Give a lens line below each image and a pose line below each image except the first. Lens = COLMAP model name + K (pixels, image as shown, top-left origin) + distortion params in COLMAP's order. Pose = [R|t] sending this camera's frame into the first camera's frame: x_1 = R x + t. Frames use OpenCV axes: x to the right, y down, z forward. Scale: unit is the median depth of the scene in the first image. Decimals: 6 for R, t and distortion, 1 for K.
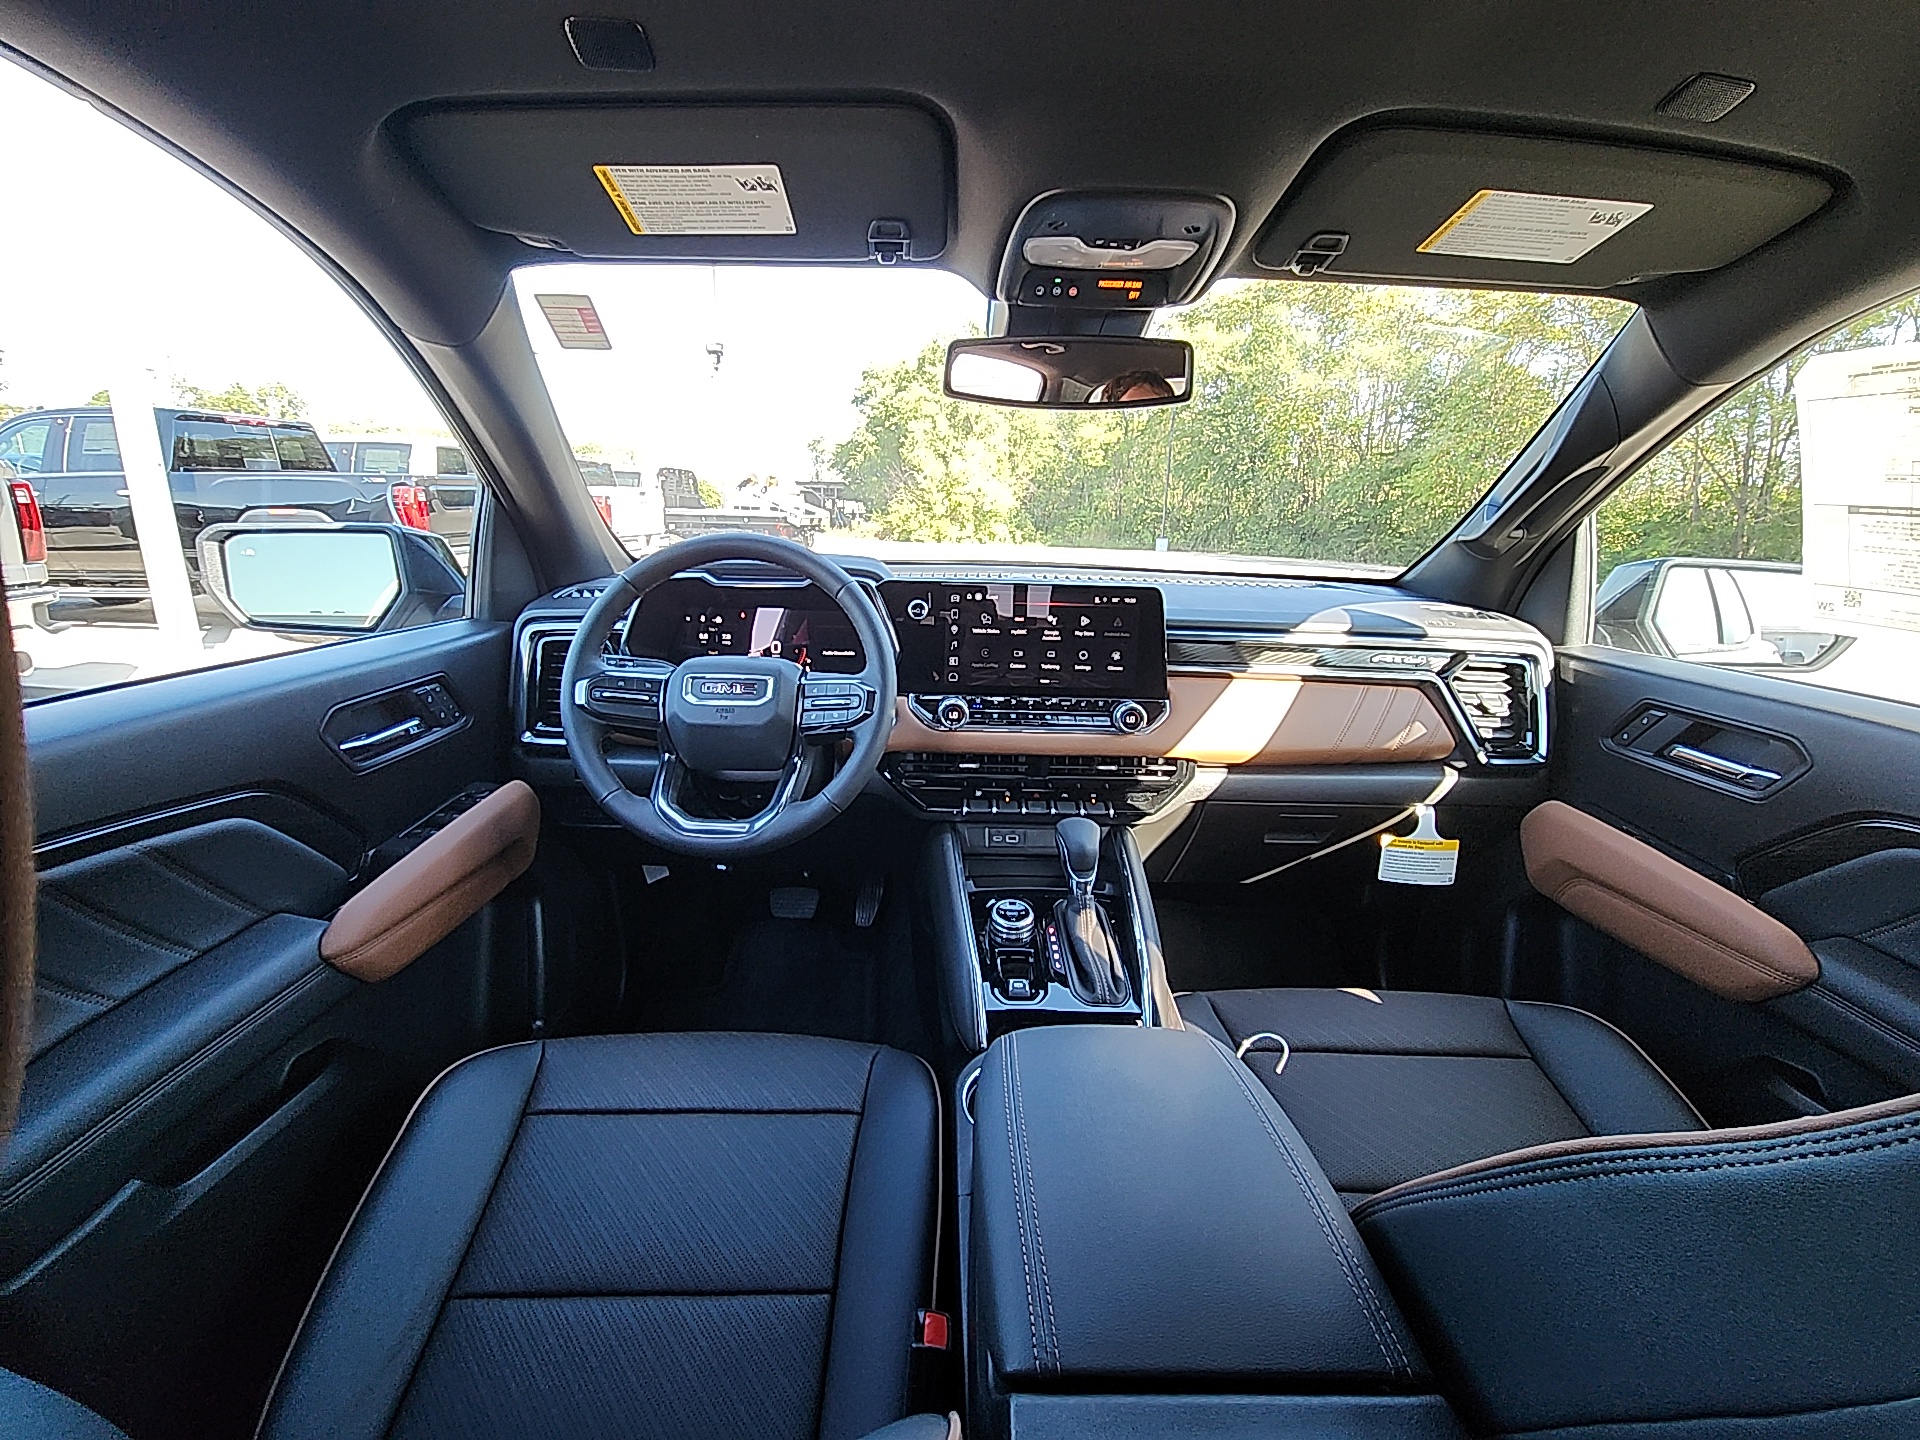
lens RADIAL K [[773.6, 0, 946.1], [0, 773.6, 695.4], [0, 0, 1]] dist [0.002046, 0.000331]
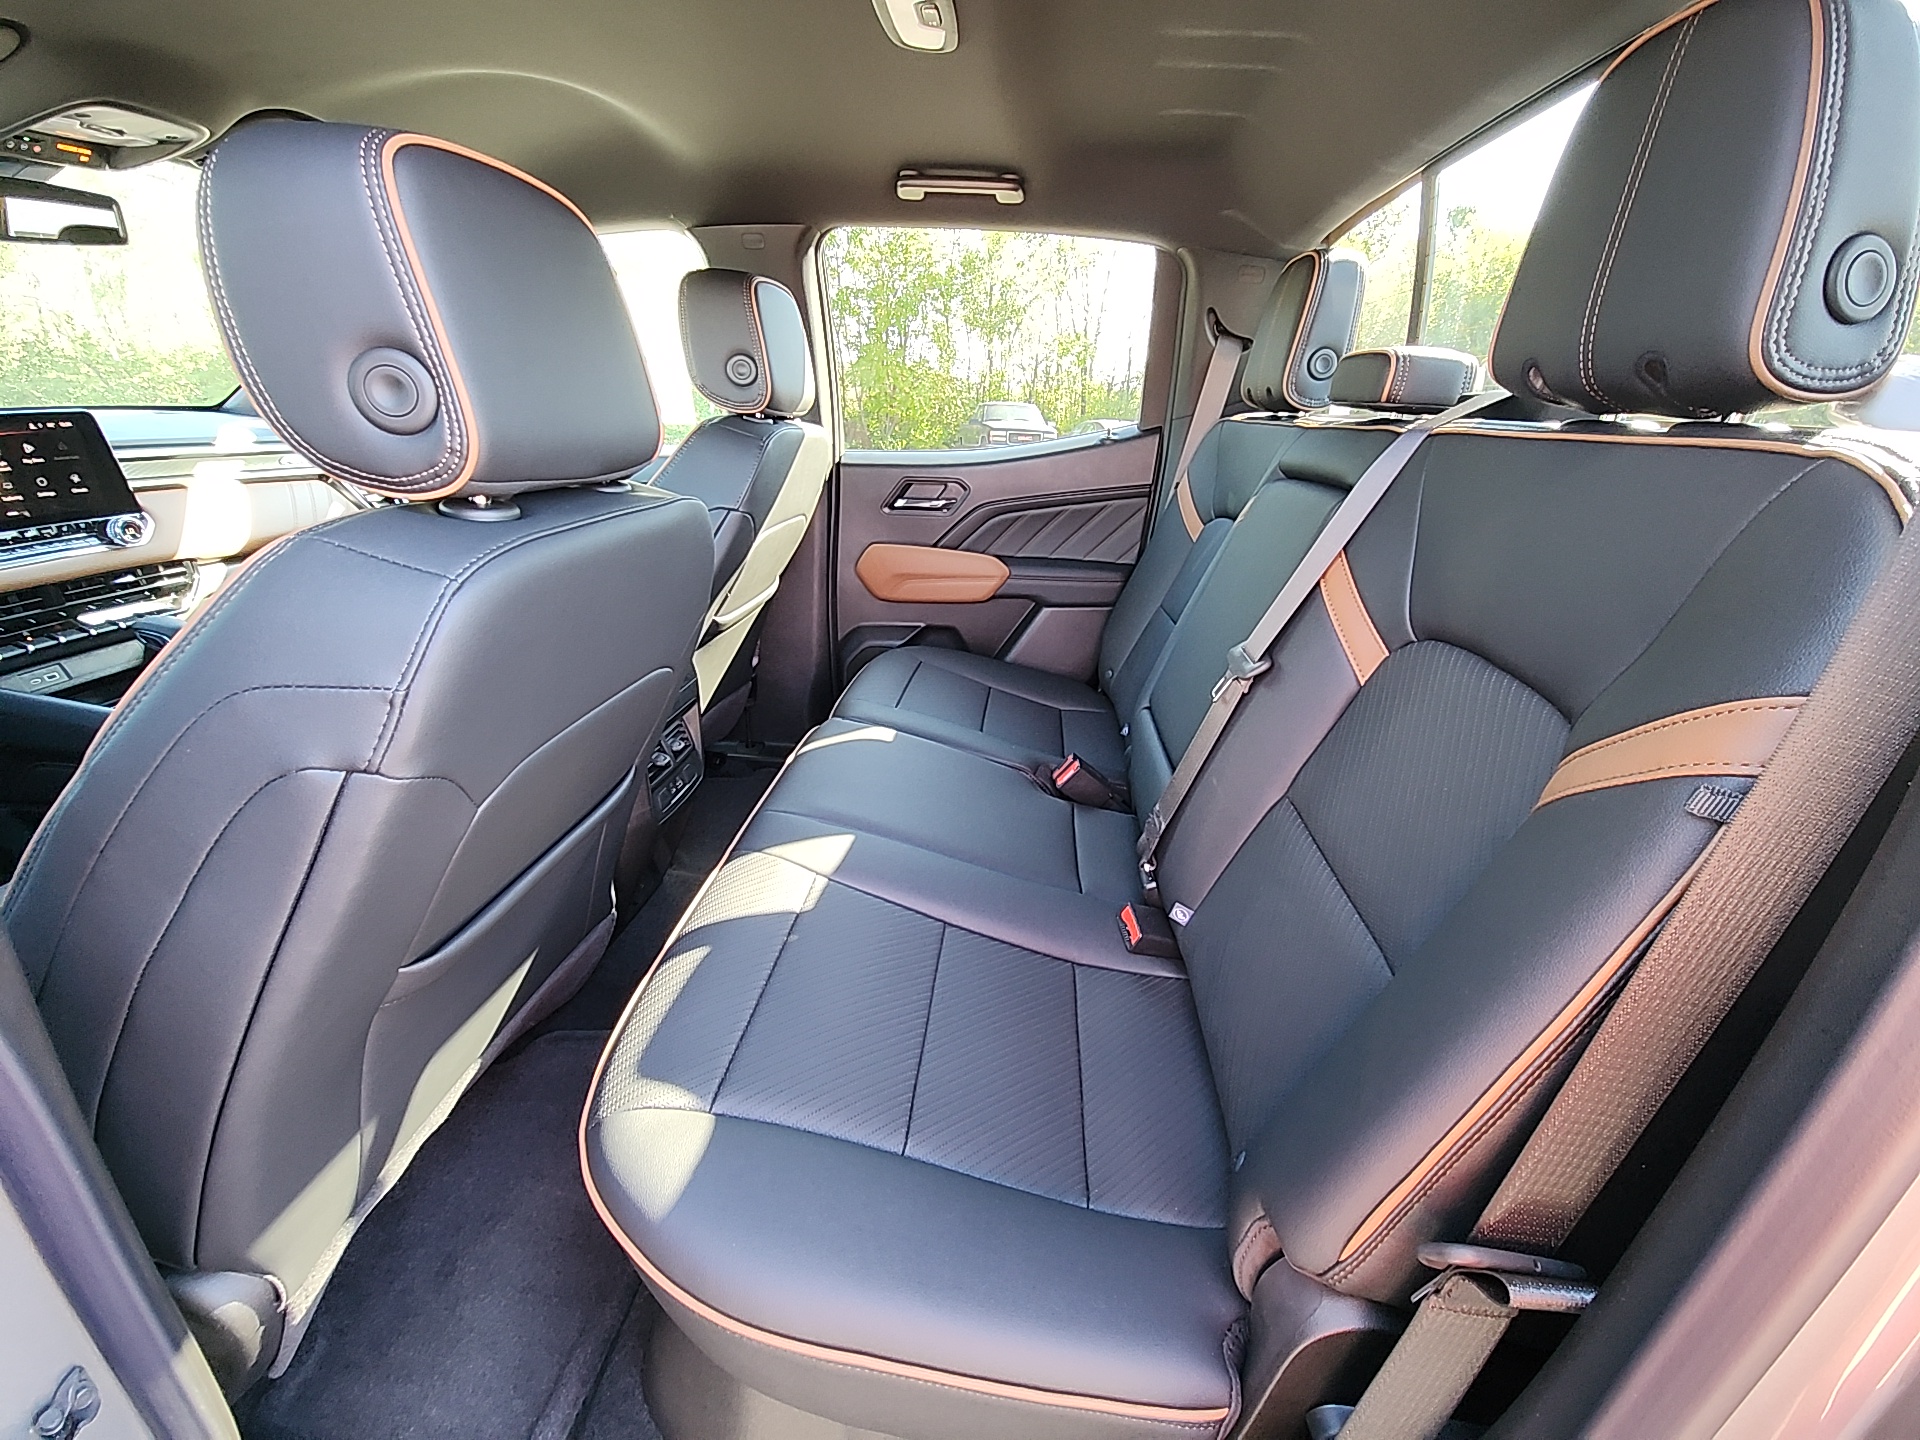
lens RADIAL K [[770.3, 0, 951.6], [0, 770.3, 704.4], [0, 0, 1]] dist [0.013626, -0.010858]
pose [[0.104538, -0.377162, 0.920229, -0.769708], [0.199568, 0.914433, 0.352115, 0.104501], [-0.974292, 0.146839, 0.170863, -0.334054]]
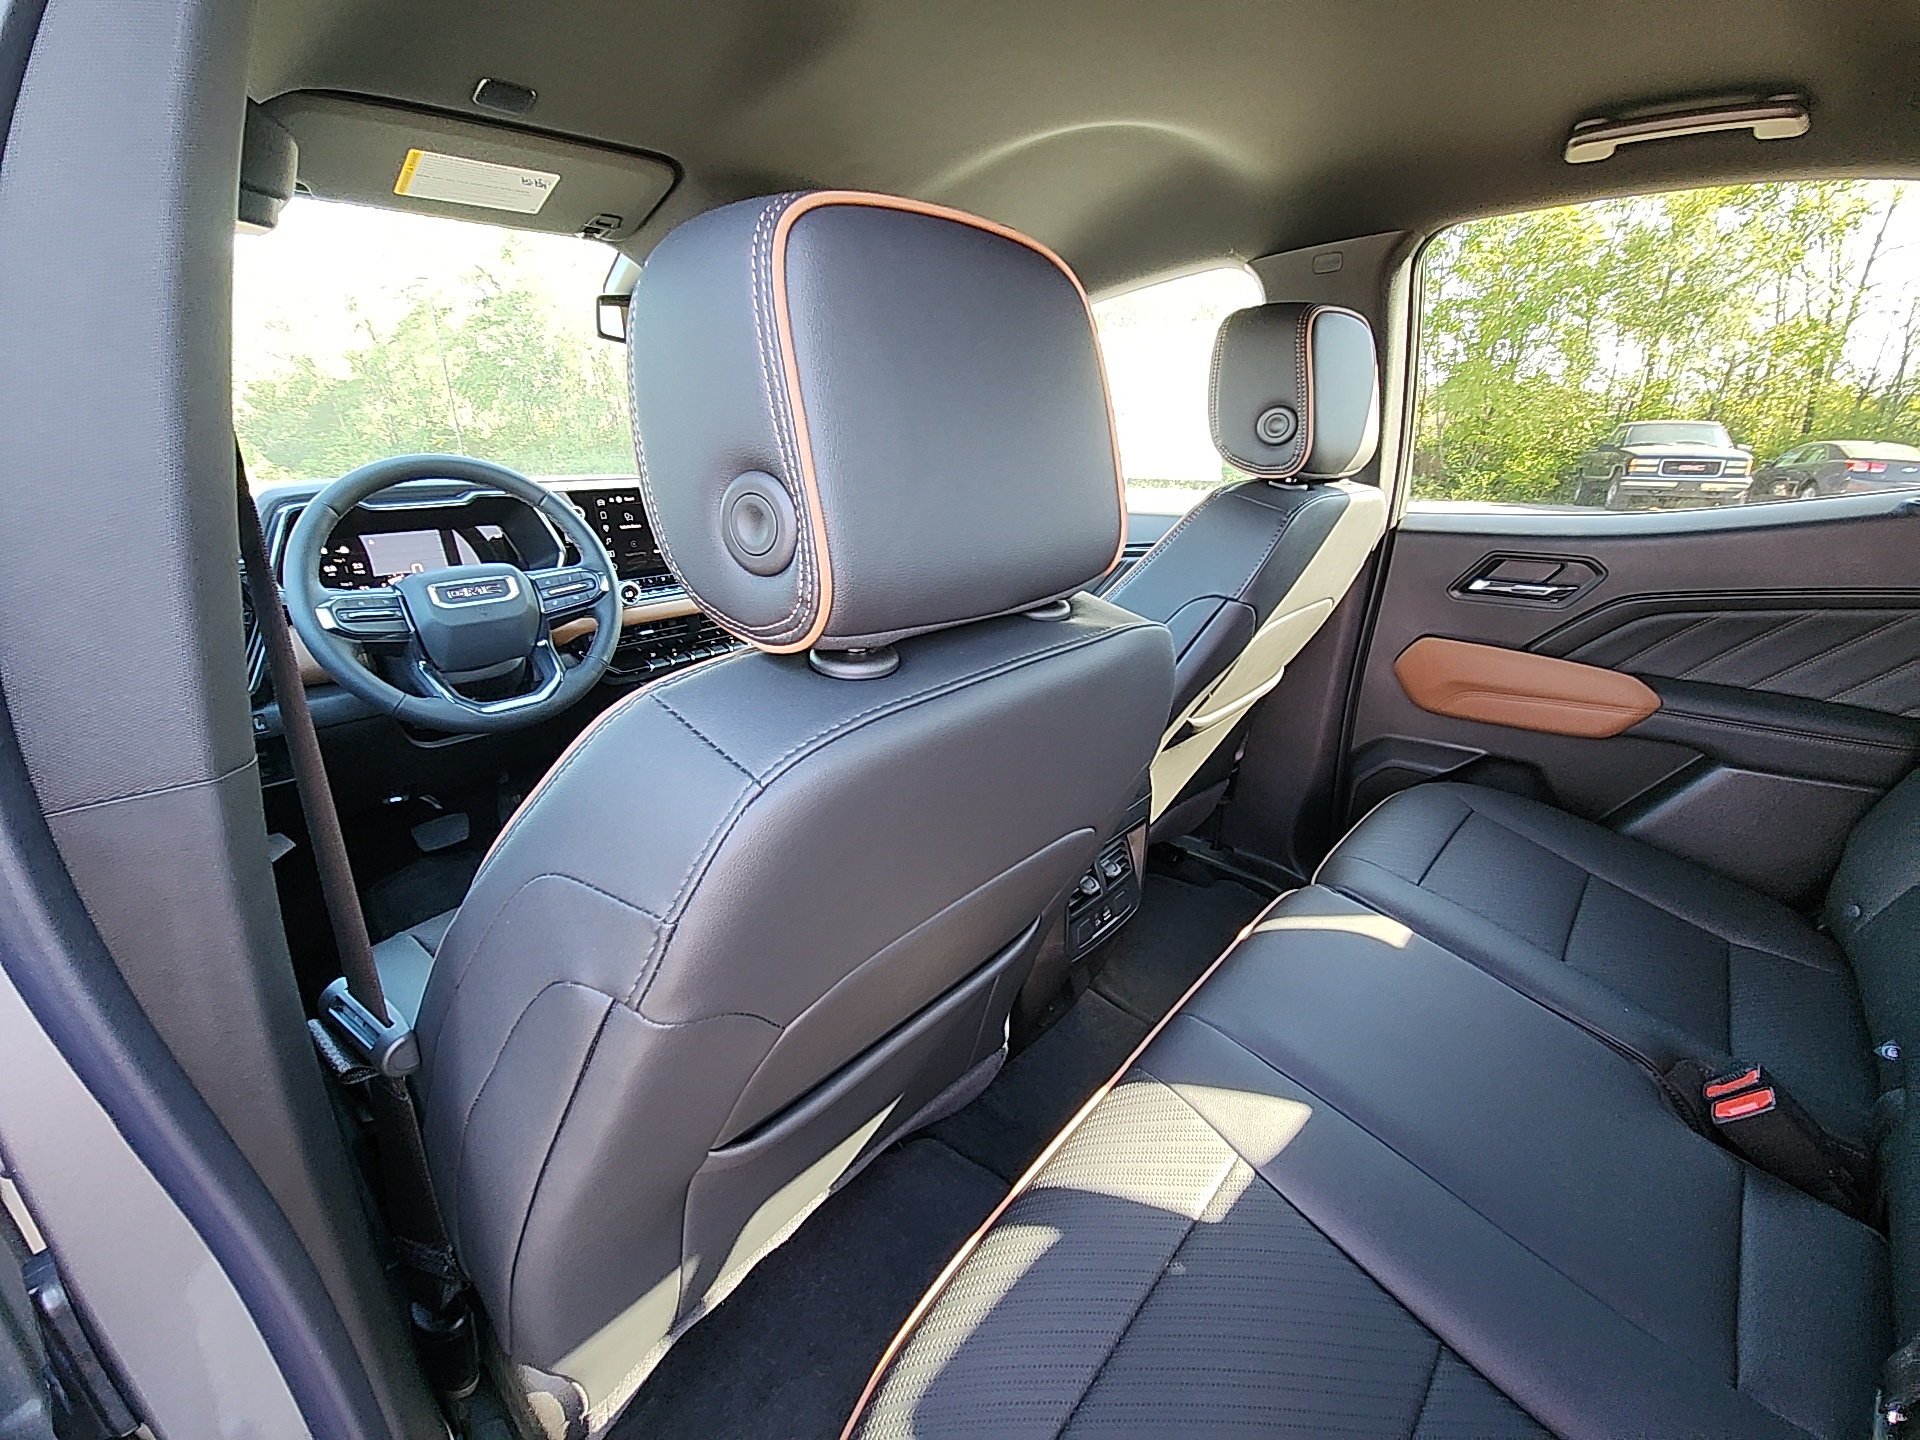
lens RADIAL K [[784.4, 0, 950.7], [0, 784.4, 708.6], [0, 0, 1]] dist [0.012598, -0.011741]
pose [[0.677623, -0.269262, 0.684343, -0.562199], [0.195237, 0.963035, 0.185597, 0.069202], [-0.709020, 0.007845, 0.705145, -0.289861]]
